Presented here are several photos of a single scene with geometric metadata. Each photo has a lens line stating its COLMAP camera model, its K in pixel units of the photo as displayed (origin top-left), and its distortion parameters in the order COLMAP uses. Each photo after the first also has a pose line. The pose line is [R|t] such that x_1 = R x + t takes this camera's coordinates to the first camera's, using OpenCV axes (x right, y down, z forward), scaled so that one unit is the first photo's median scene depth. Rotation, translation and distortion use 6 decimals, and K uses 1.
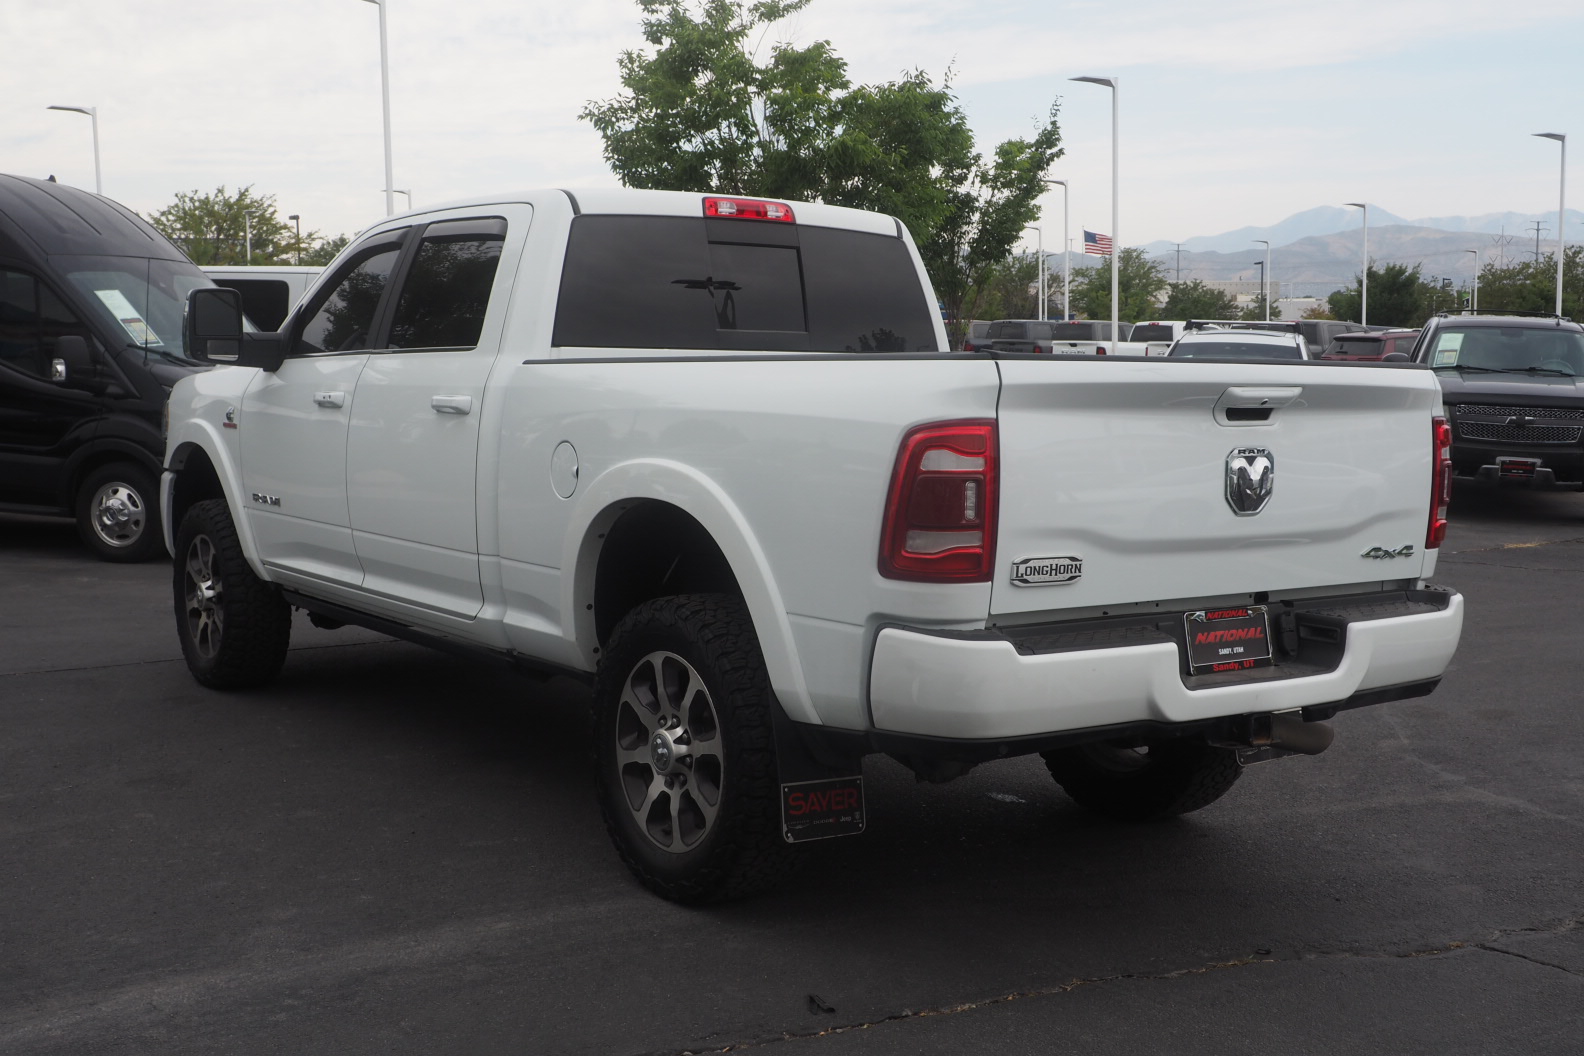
lens RADIAL K [[1840.6, 0, 799.0], [0, 1840.6, 525.2], [0, 0, 1]] dist [-0.010873, 0.000000]
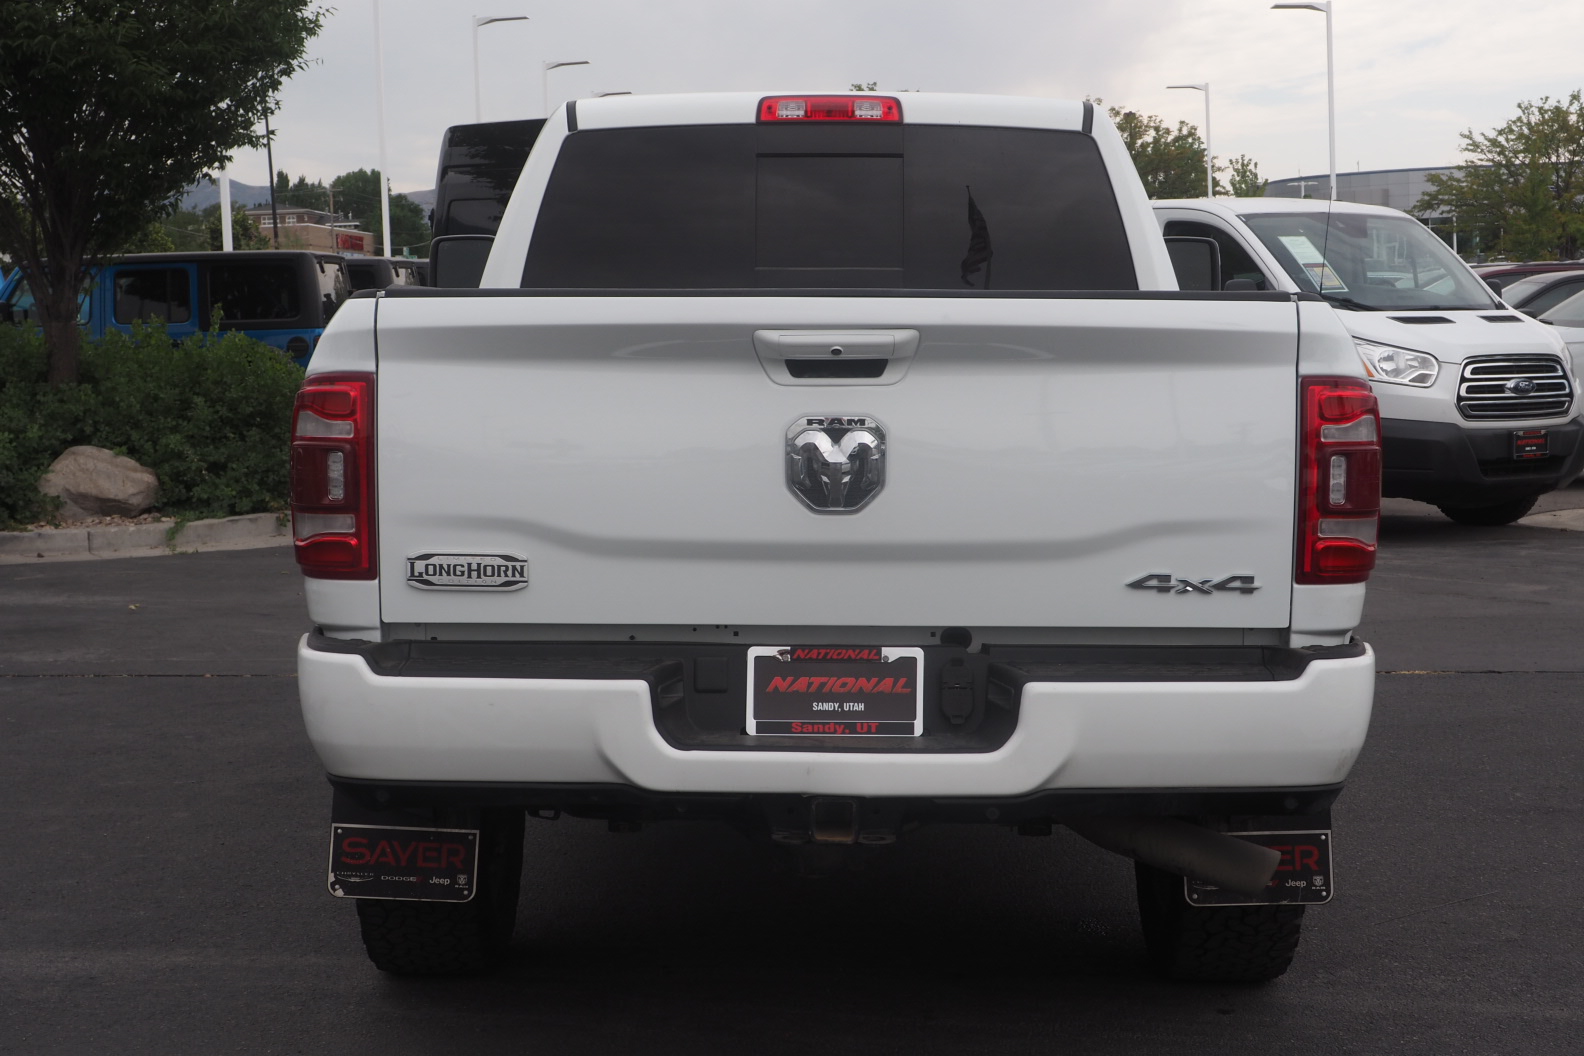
lens RADIAL K [[2511.8, 0, 789.8], [0, 2511.8, 530.8], [0, 0, 1]] dist [0.006857, 0.000000]
pose [[0.798787, 0.036184, -0.600525, 0.792055], [-0.041718, 0.999118, 0.004710, -0.002495], [0.600166, 0.021290, 0.799592, 0.221995]]
